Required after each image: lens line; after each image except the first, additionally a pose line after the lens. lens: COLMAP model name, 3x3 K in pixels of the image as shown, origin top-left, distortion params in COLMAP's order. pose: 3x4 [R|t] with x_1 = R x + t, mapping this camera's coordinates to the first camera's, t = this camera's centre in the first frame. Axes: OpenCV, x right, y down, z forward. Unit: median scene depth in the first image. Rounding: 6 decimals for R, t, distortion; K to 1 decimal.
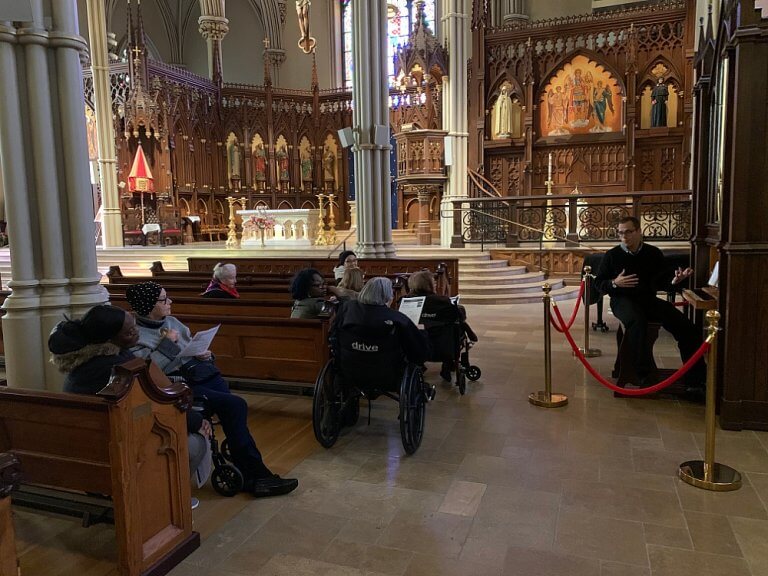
lens RADIAL K [[589.1, 0, 384.0], [0, 589.1, 288.0], [0, 0, 1]] dist [-0.006348, -0.011681]
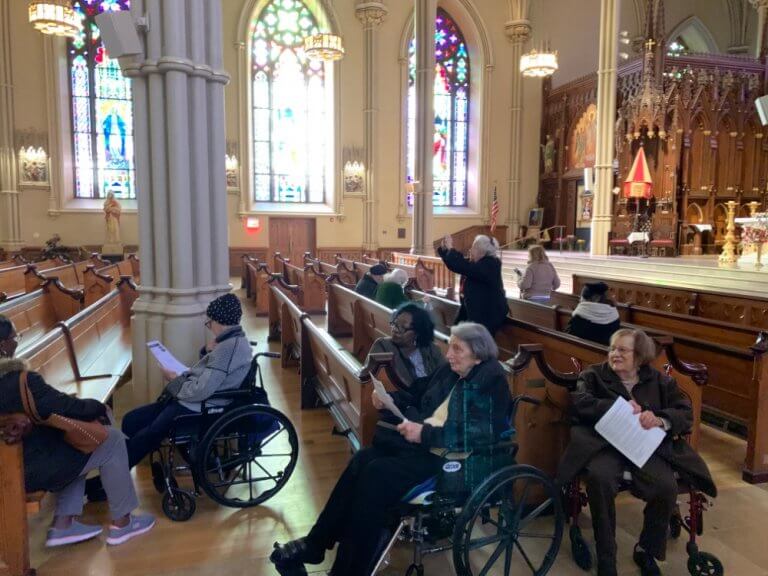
lens RADIAL K [[589.1, 0, 384.0], [0, 589.1, 288.0], [0, 0, 1]] dist [-0.006348, -0.011681]
pose [[0.578796, 0.097847, -0.809581, 0.118693], [-0.104094, 0.993519, 0.045658, -0.023572], [0.808801, 0.057846, 0.585230, 0.149238]]
